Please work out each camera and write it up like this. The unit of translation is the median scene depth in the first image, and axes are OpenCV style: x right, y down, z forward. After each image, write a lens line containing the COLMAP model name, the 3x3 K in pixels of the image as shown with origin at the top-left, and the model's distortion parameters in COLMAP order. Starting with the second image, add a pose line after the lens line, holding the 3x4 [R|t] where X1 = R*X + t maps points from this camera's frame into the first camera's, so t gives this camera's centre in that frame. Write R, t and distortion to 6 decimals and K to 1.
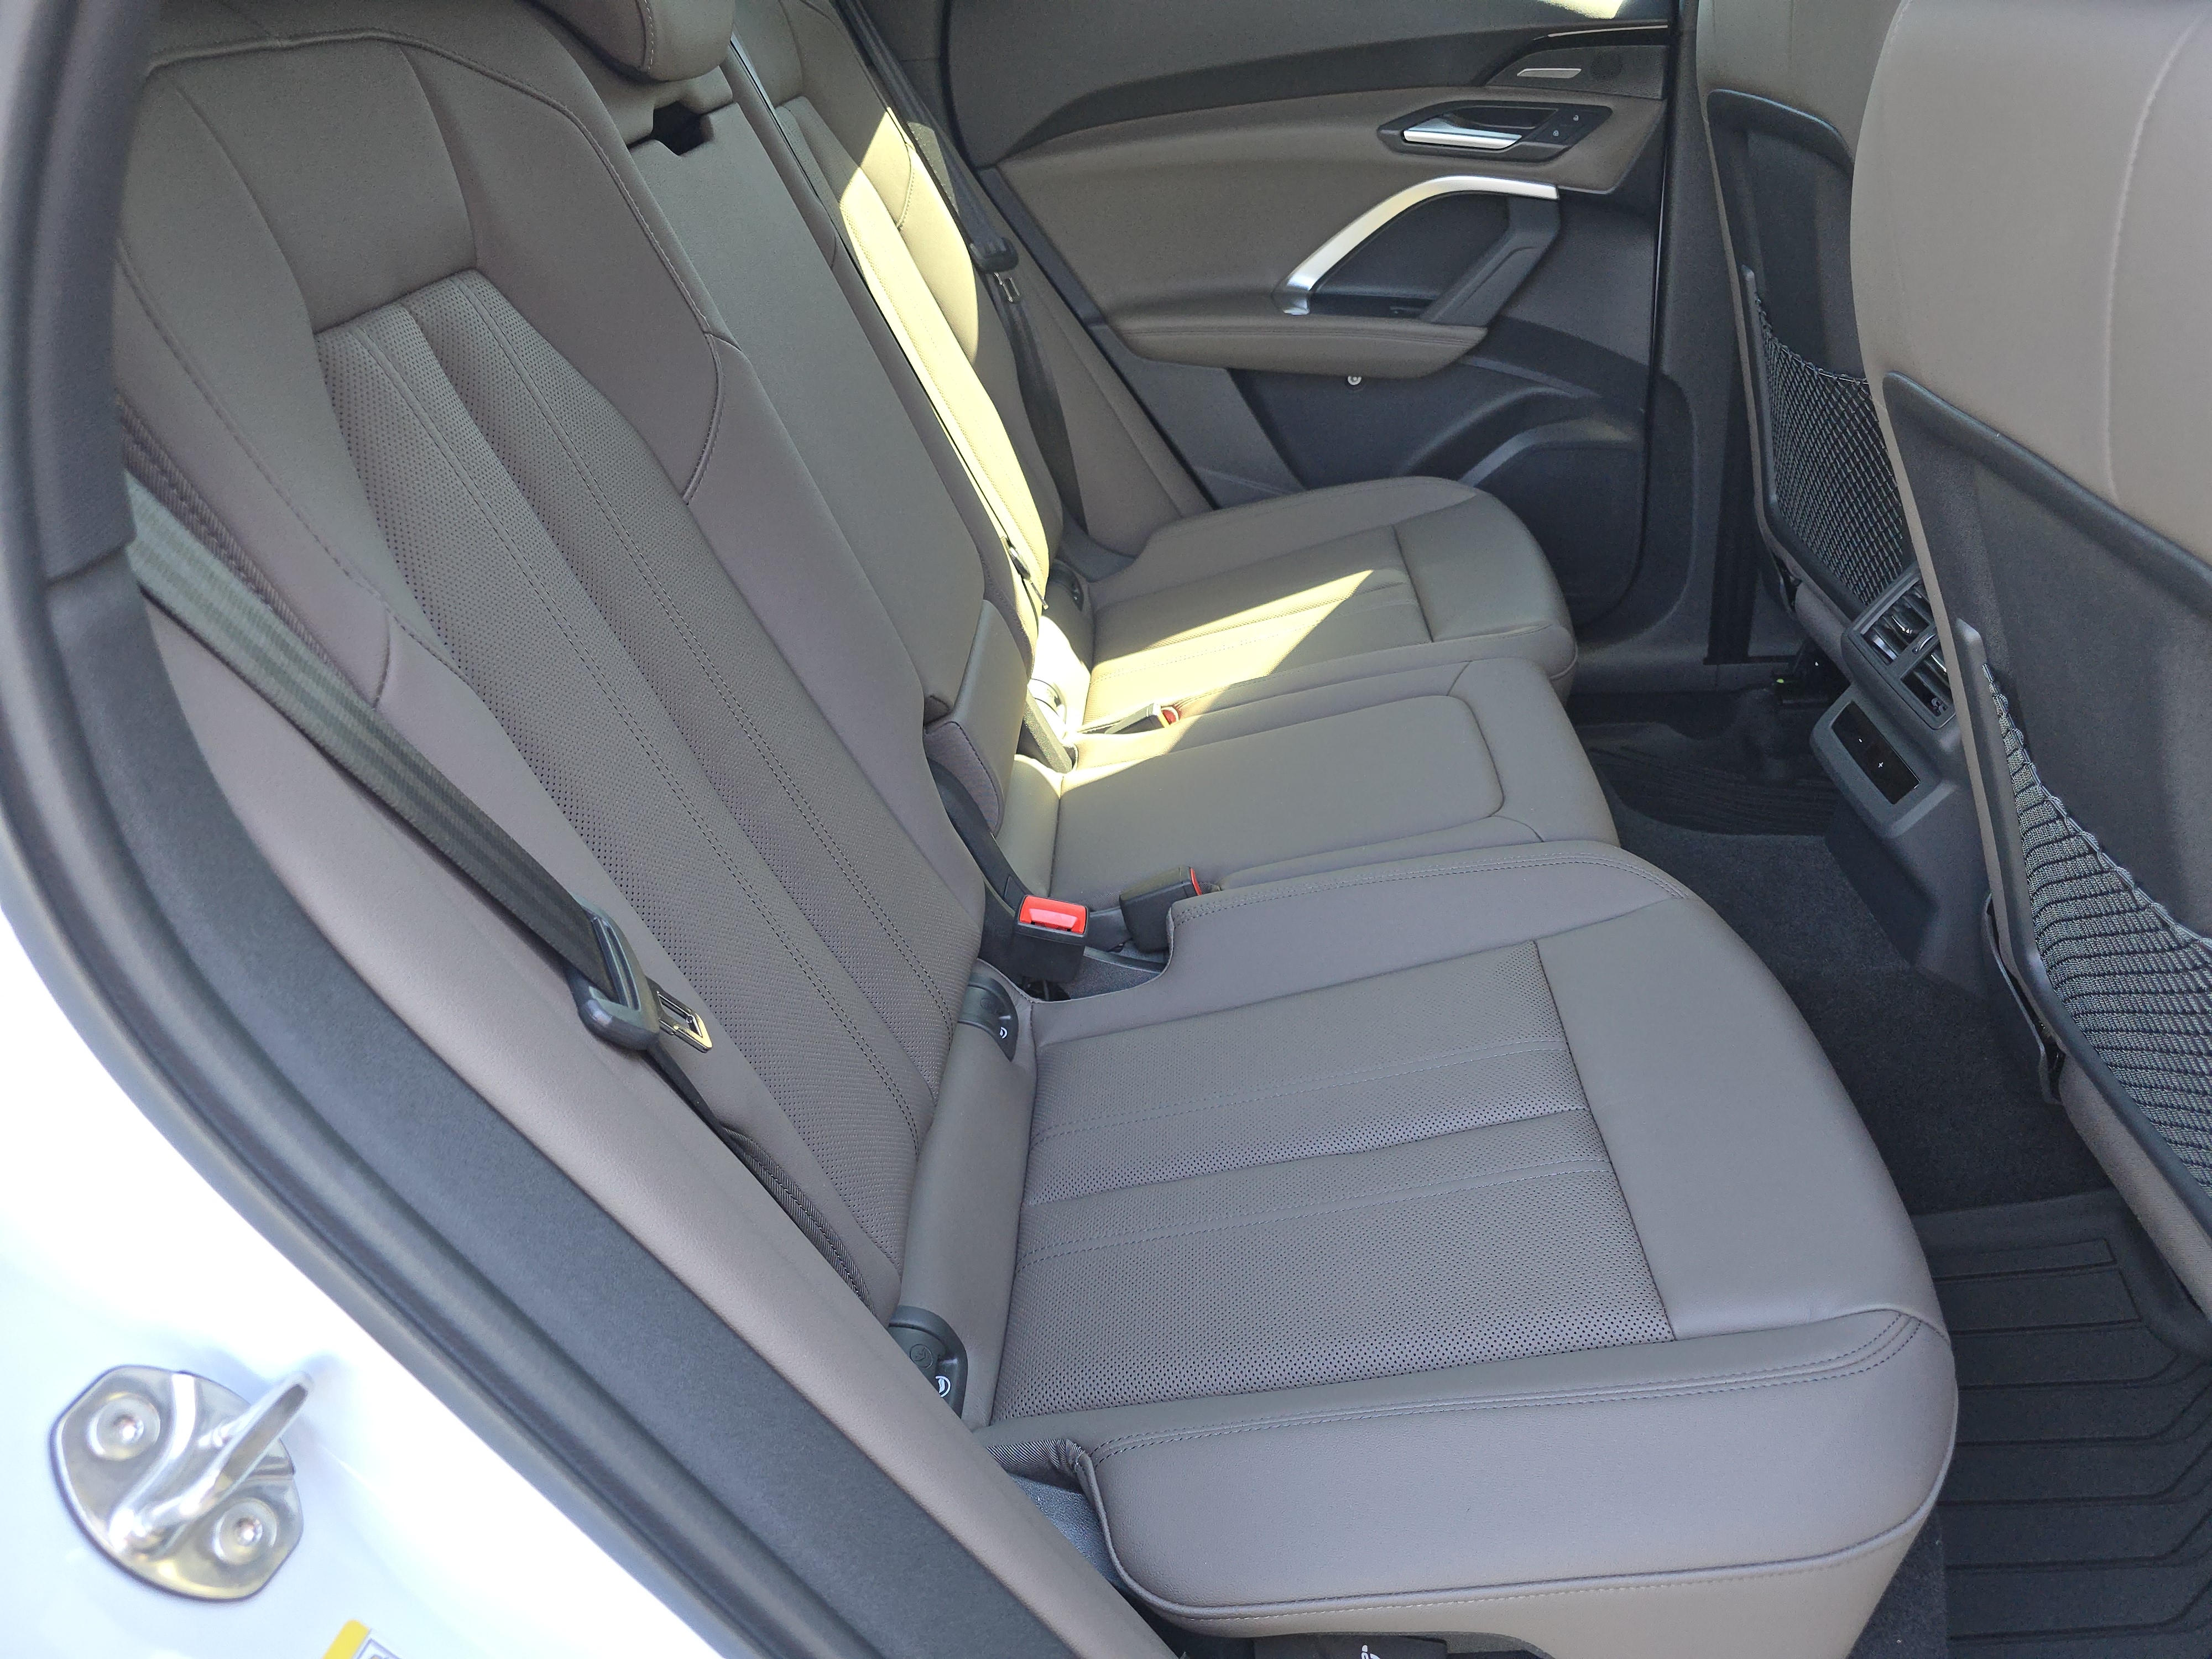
lens RADIAL K [[1458.9, 0, 1106.0], [0, 1458.9, 829.5], [0, 0, 1]] dist [0.042396, -0.029006]
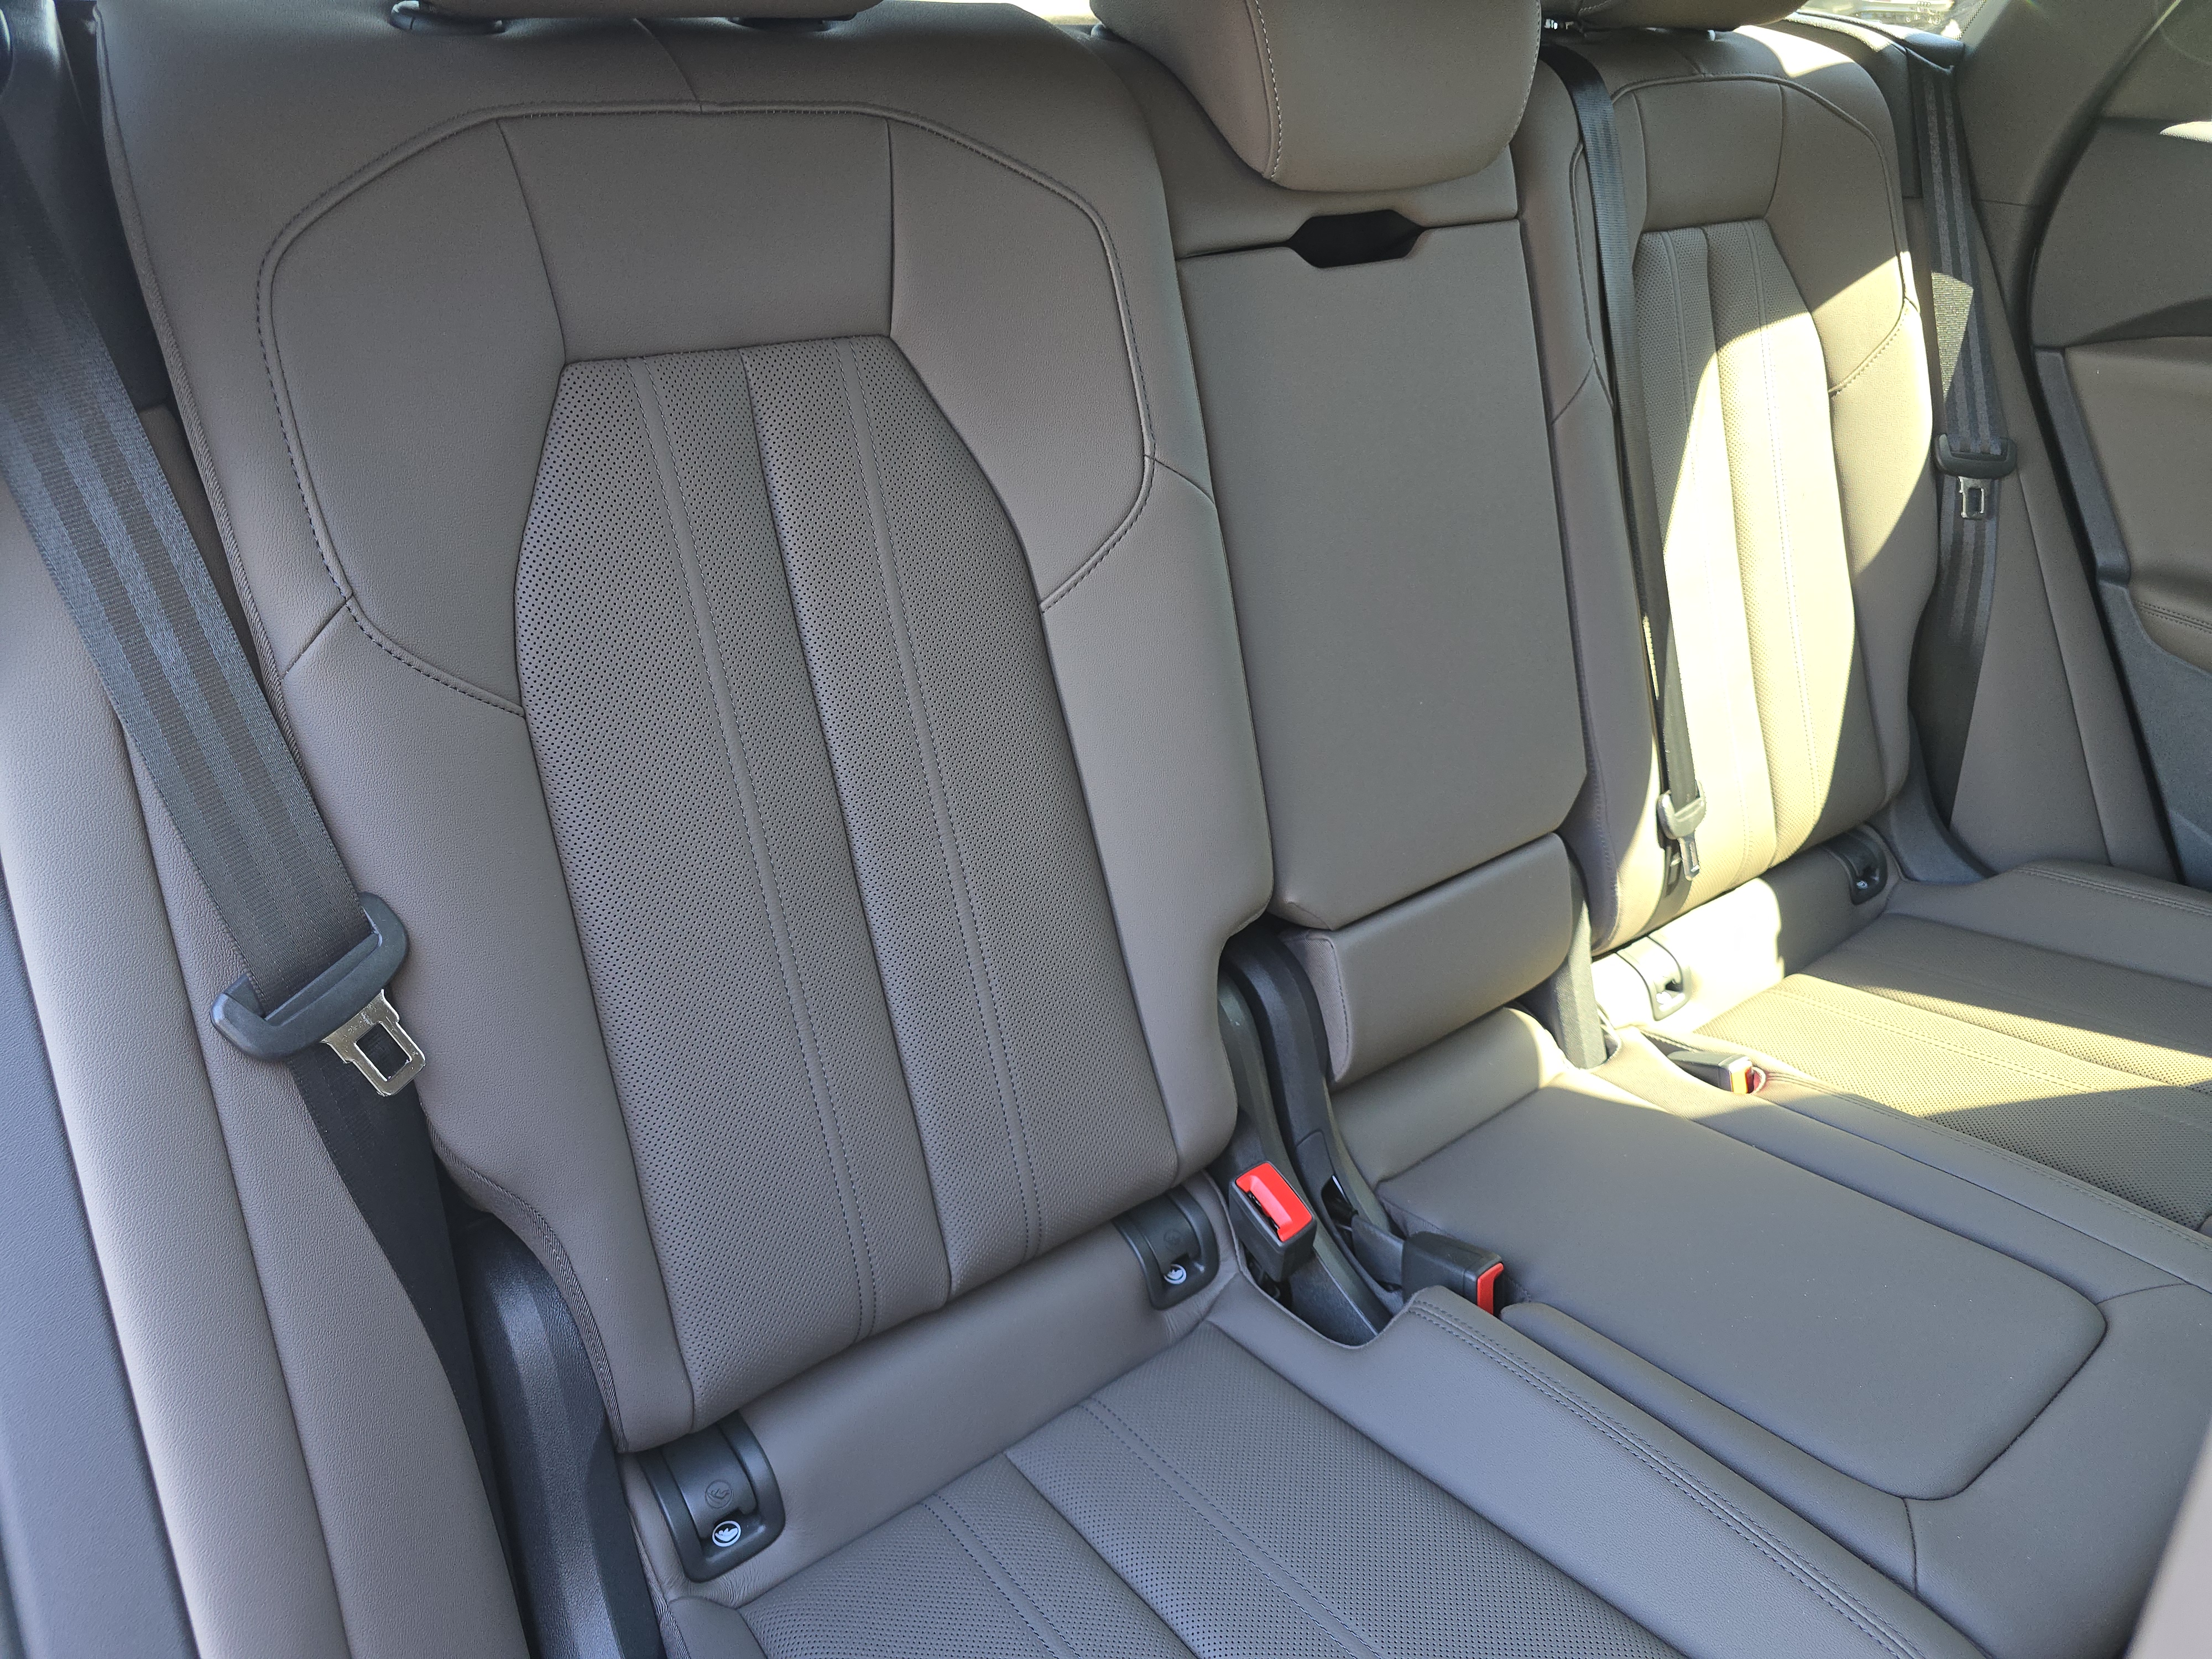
lens RADIAL K [[1458.9, 0, 1106.0], [0, 1458.9, 829.5], [0, 0, 1]] dist [0.042396, -0.029006]
pose [[0.647723, 0.463082, -0.604987, 0.196970], [-0.465607, 0.869135, 0.166775, -0.140680], [0.603046, 0.173662, 0.778574, 0.153886]]
